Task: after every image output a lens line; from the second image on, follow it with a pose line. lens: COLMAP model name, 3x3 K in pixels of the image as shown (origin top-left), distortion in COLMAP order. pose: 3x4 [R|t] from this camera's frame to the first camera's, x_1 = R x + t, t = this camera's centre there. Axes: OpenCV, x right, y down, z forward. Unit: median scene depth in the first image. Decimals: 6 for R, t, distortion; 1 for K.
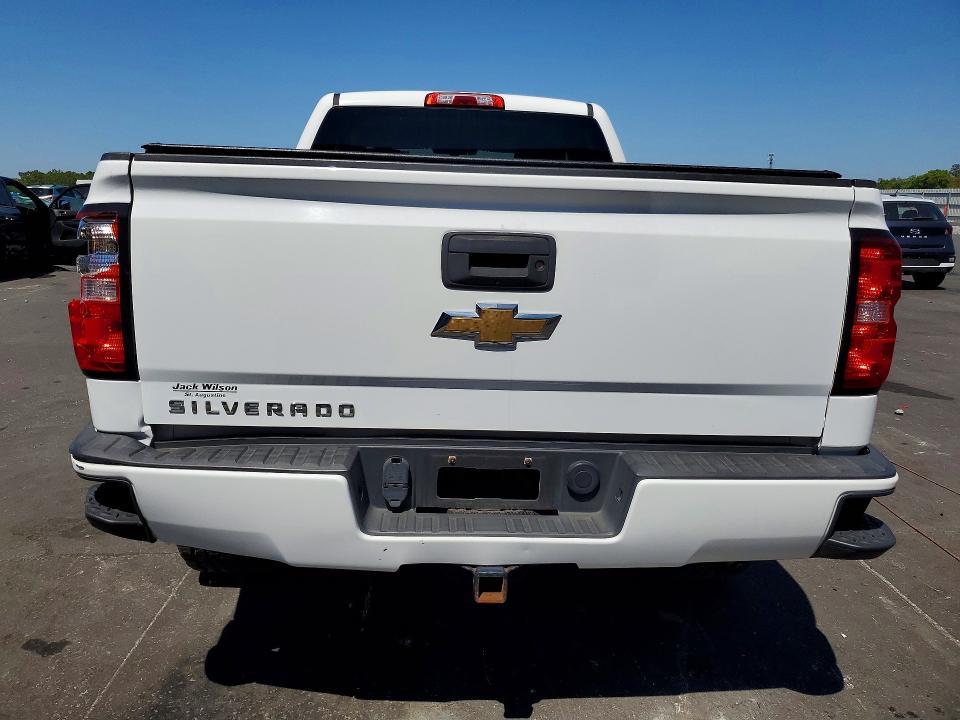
lens RADIAL K [[733.8, 0, 480.0], [0, 733.8, 360.0], [0, 0, 1]] dist [0.033512, 0.000762]
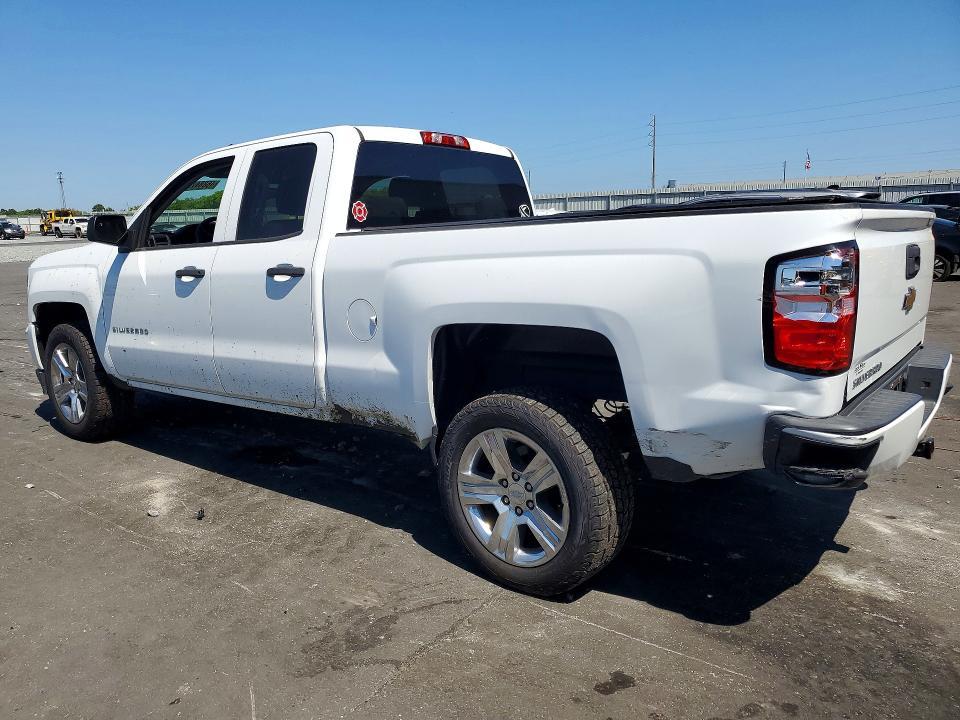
lens RADIAL K [[733.8, 0, 480.0], [0, 733.8, 360.0], [0, 0, 1]] dist [0.033512, 0.000762]
pose [[0.645538, -0.169171, 0.744756, -1.180484], [0.188915, 0.980225, 0.058909, -0.118626], [-0.739994, 0.102668, 0.664732, 0.366427]]
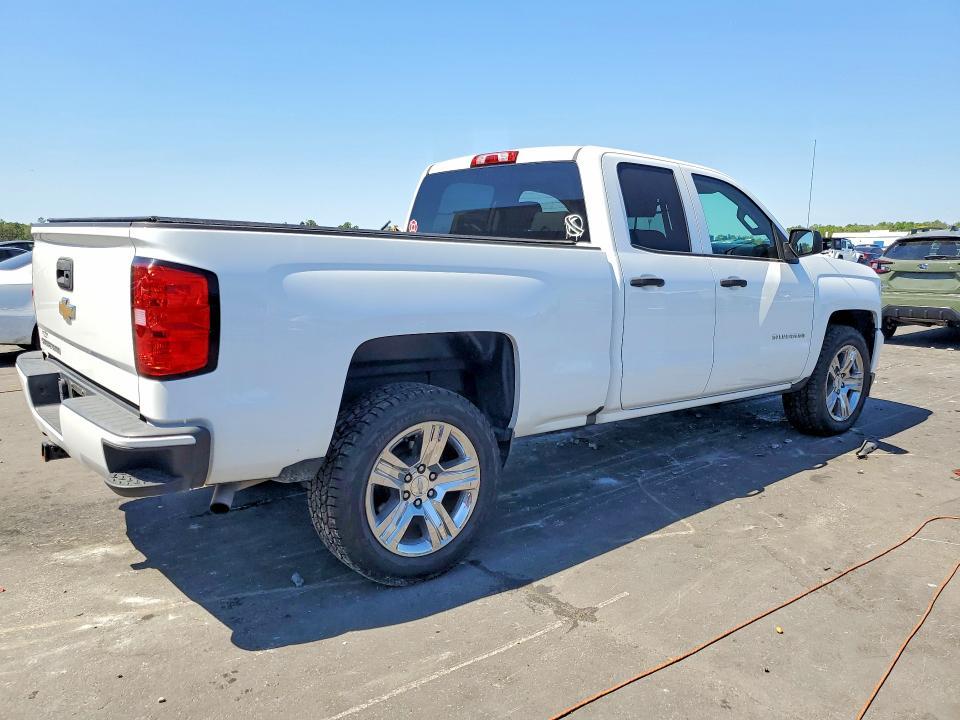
lens RADIAL K [[759.5, 0, 480.0], [0, 759.5, 360.0], [0, 0, 1]] dist [0.043722, 0.000470]
pose [[0.597063, 0.101538, -0.795743, 1.312056], [-0.159329, 0.987205, 0.006421, -0.059616], [0.786213, 0.122951, 0.605601, 0.404933]]
